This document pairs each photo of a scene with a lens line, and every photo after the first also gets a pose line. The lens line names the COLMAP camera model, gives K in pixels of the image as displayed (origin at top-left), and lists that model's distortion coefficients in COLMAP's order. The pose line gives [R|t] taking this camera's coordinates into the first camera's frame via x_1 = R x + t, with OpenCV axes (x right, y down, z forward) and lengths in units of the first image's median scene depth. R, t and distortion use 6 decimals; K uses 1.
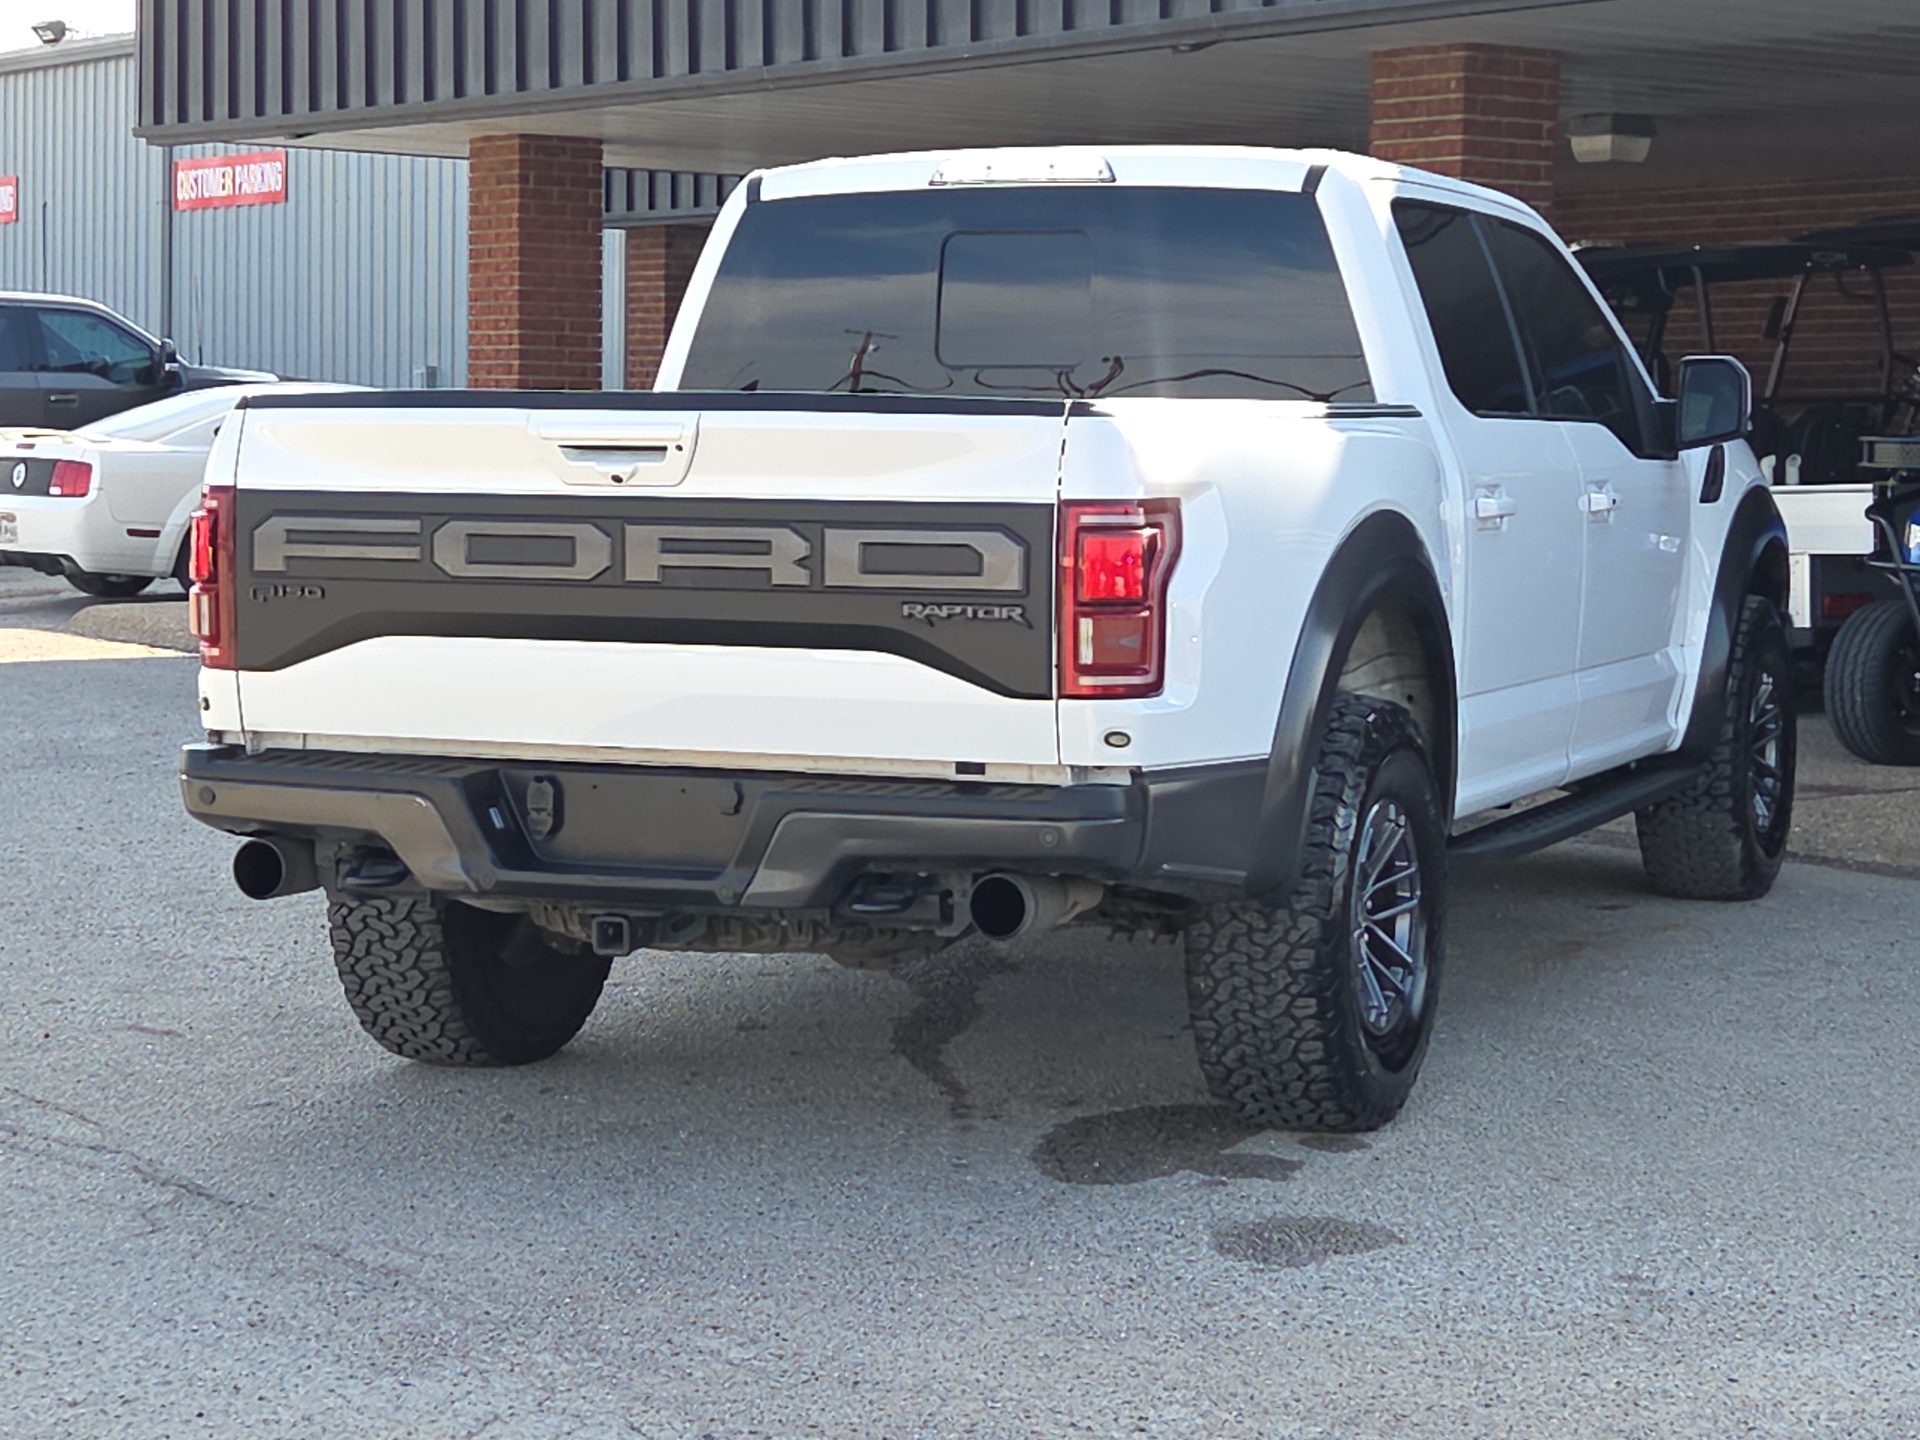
lens RADIAL K [[4020.9, 0, 960.0], [0, 4020.9, 720.0], [0, 0, 1]] dist [0.189015, -0.083756]
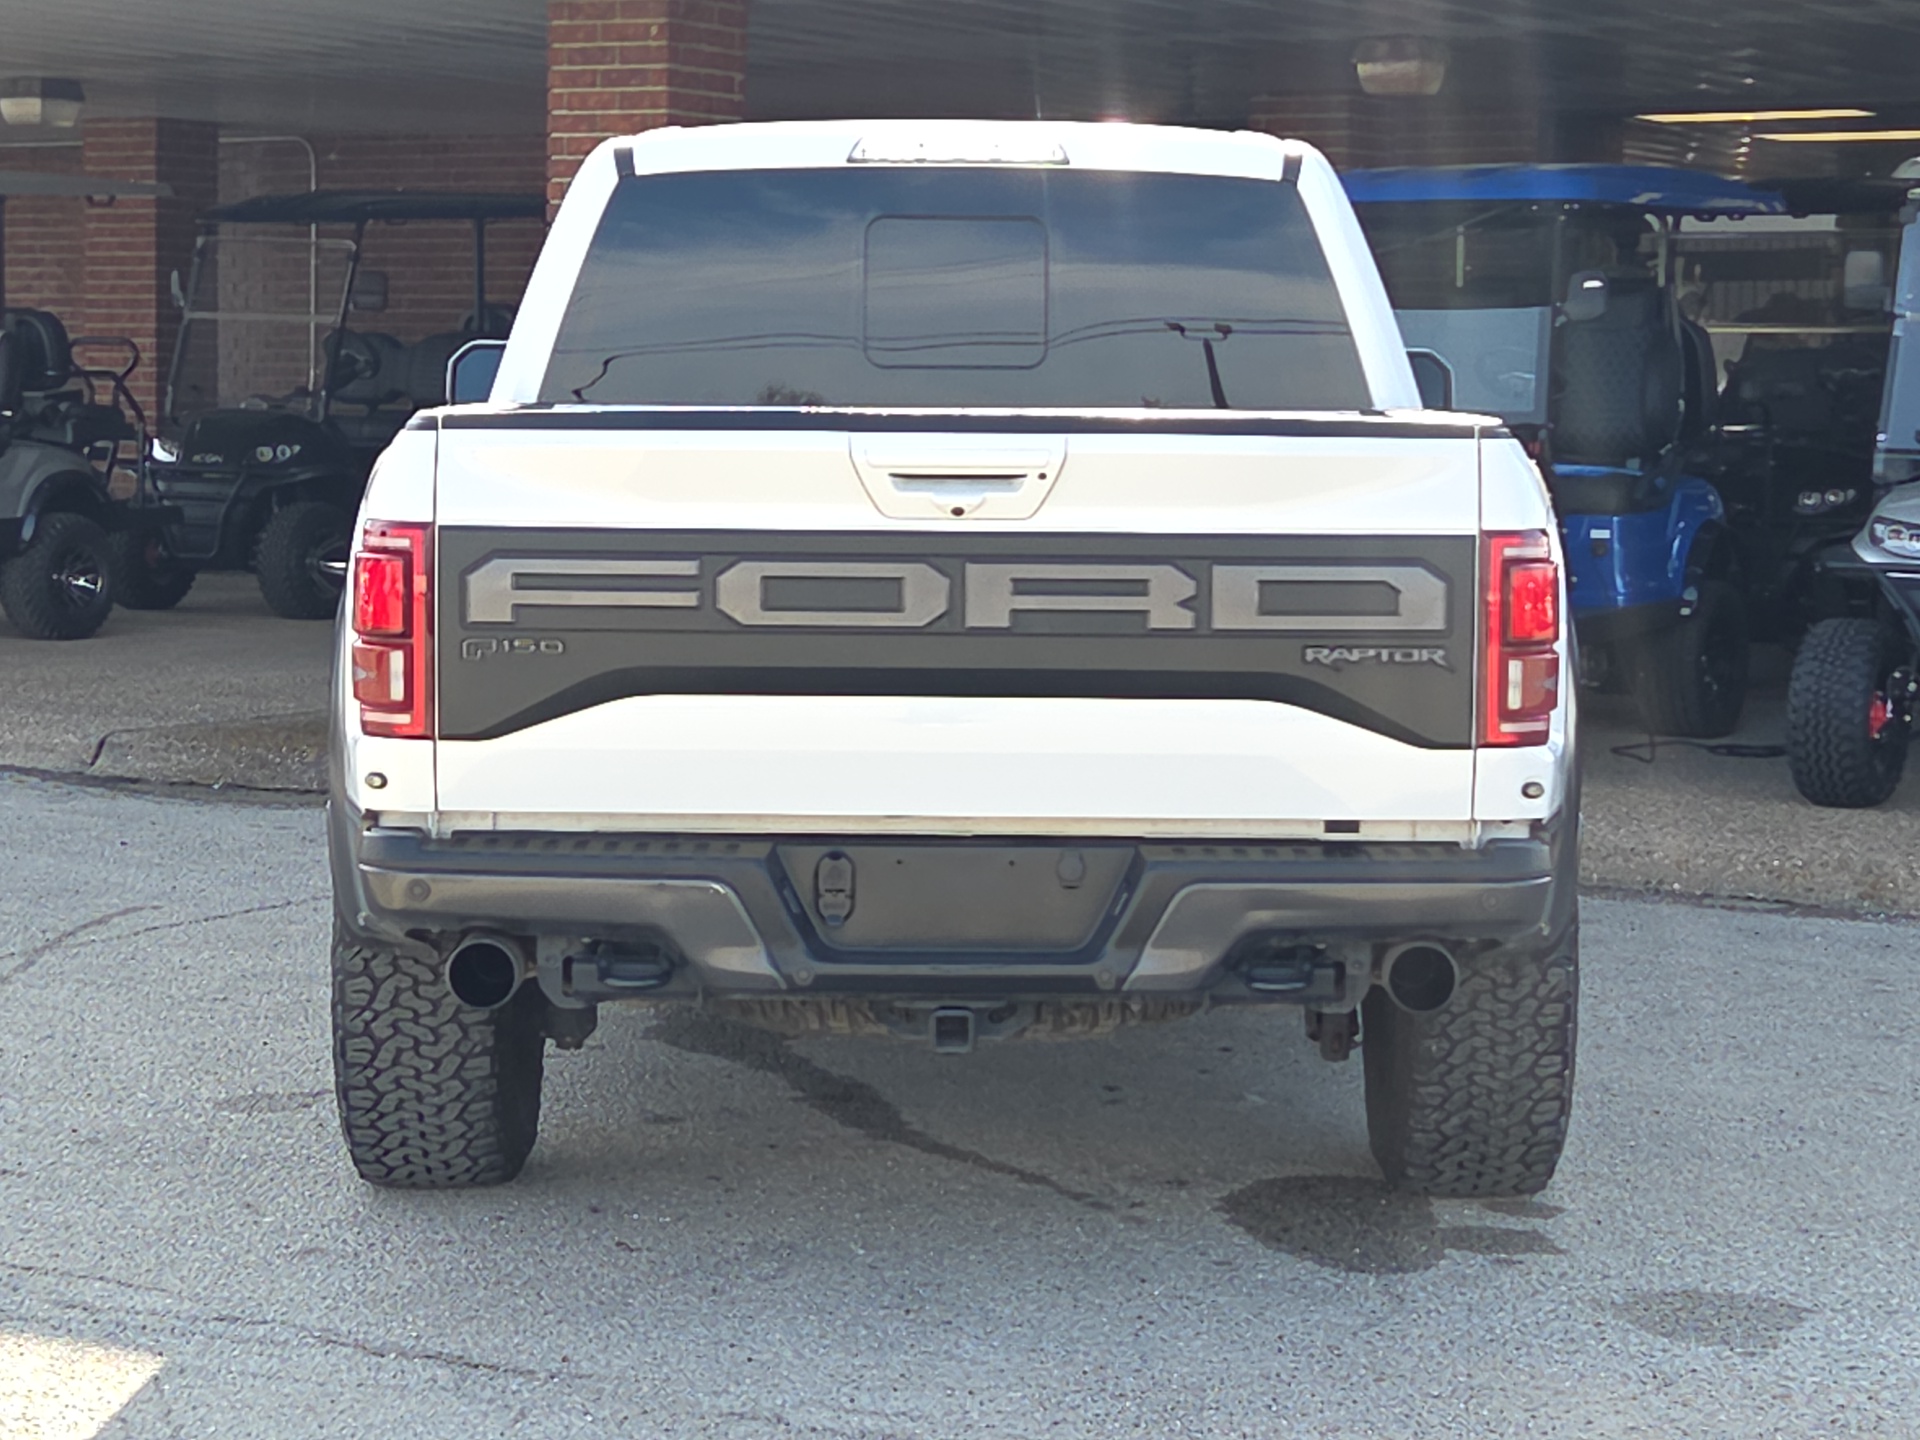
lens RADIAL K [[4392.2, 0, 960.0], [0, 4392.2, 720.0], [0, 0, 1]] dist [0.193402, -0.667333]
pose [[0.924188, -0.029283, 0.380814, -0.432620], [0.026616, 0.999570, 0.012269, -0.025152], [-0.381009, -0.001204, 0.924570, 0.110619]]
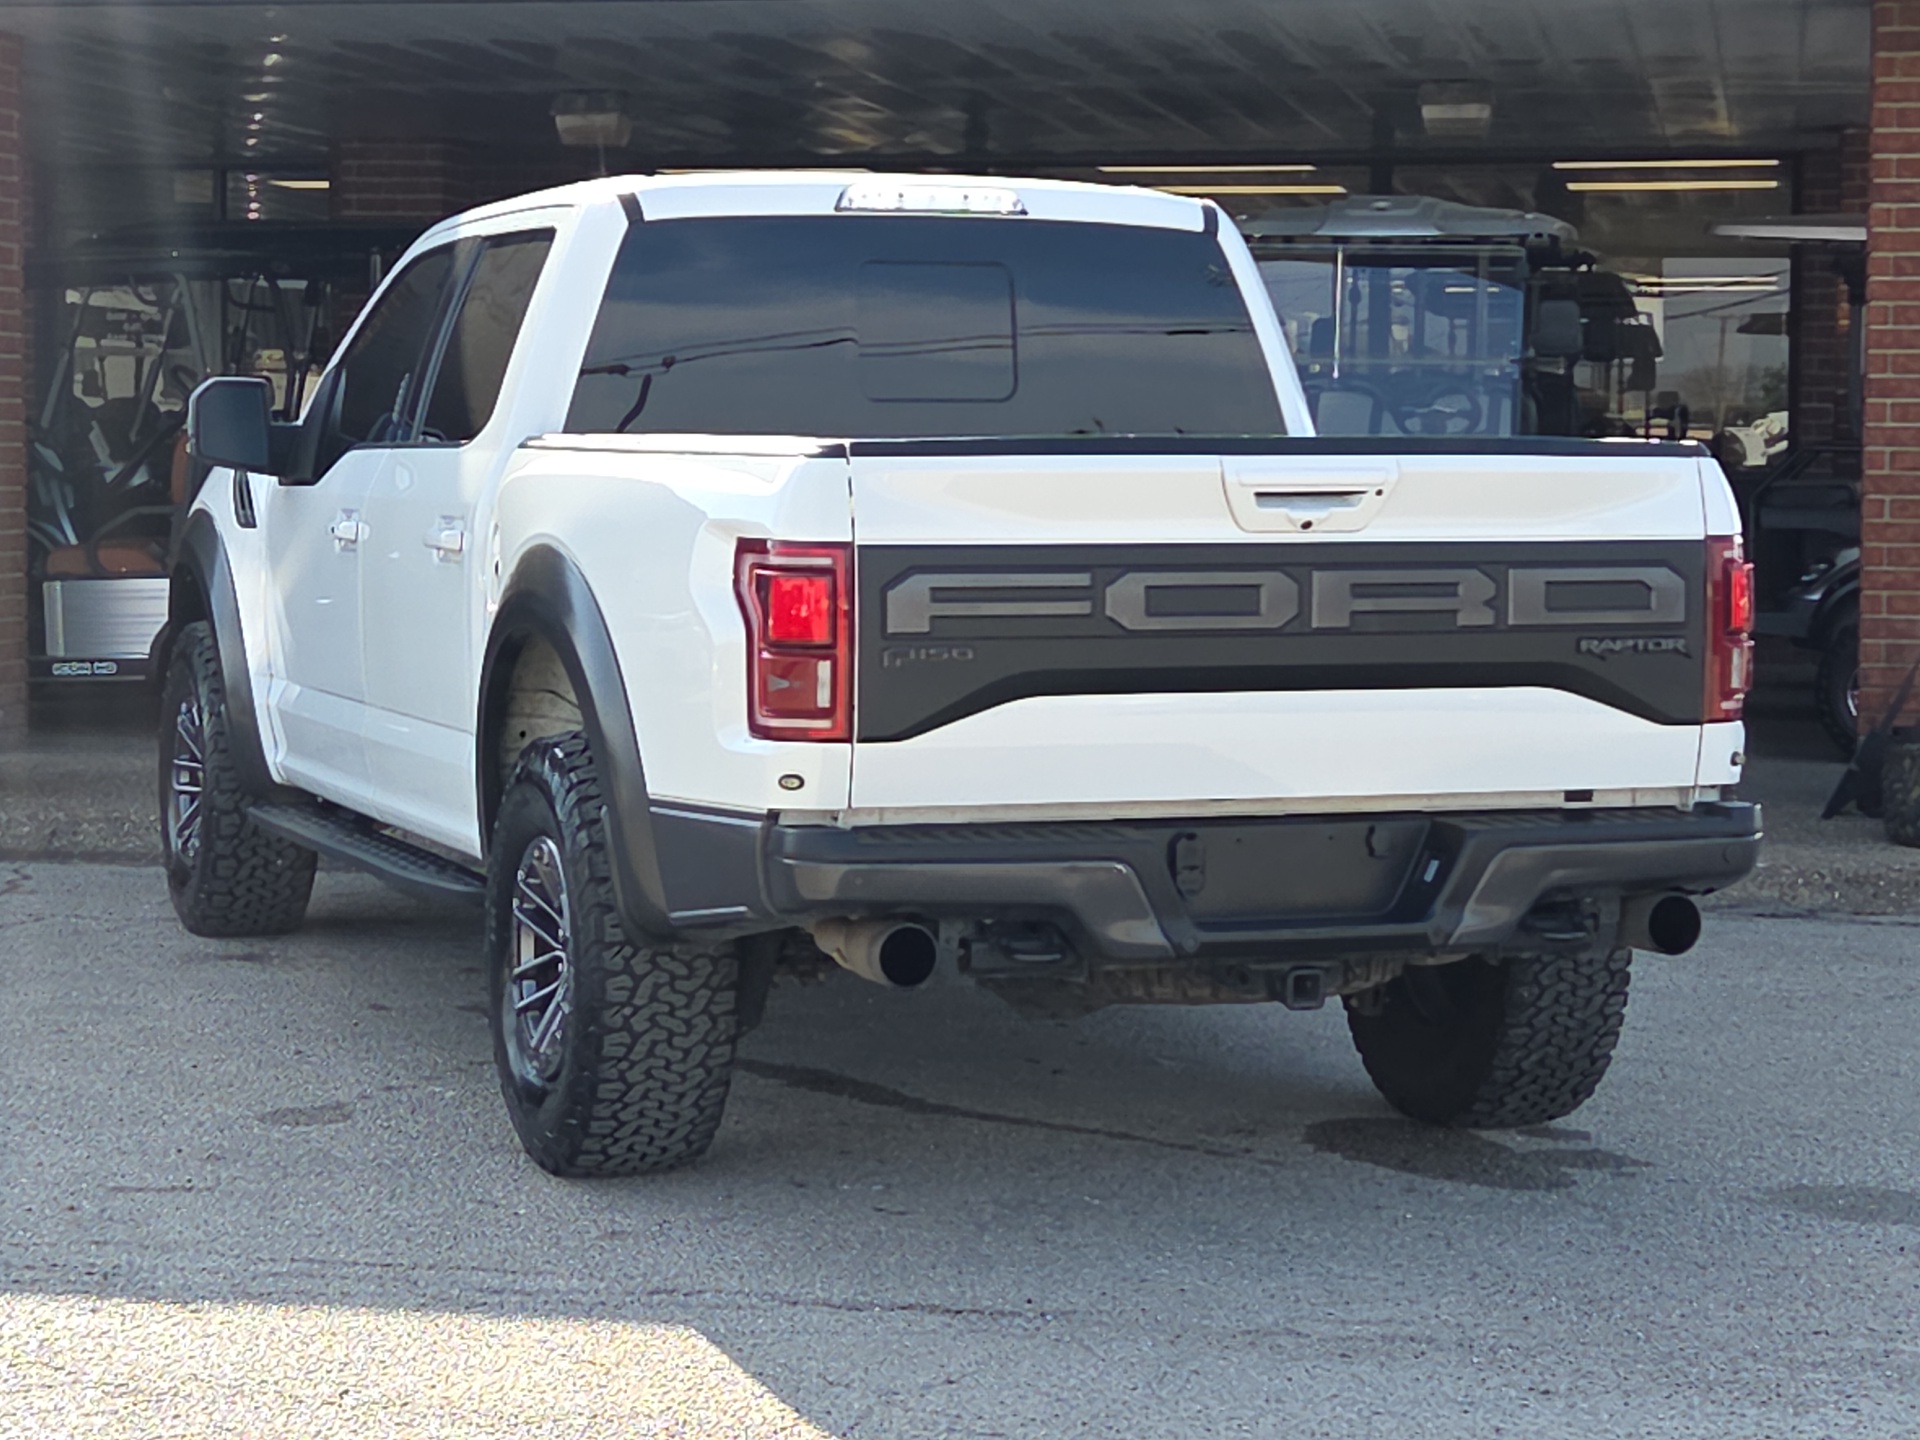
lens RADIAL K [[4392.2, 0, 960.0], [0, 4392.2, 720.0], [0, 0, 1]] dist [0.193402, -0.667333]
pose [[0.738726, -0.048956, 0.672226, -0.839623], [0.051862, 0.998530, 0.015727, -0.032180], [-0.672008, 0.023245, 0.740179, 0.250833]]
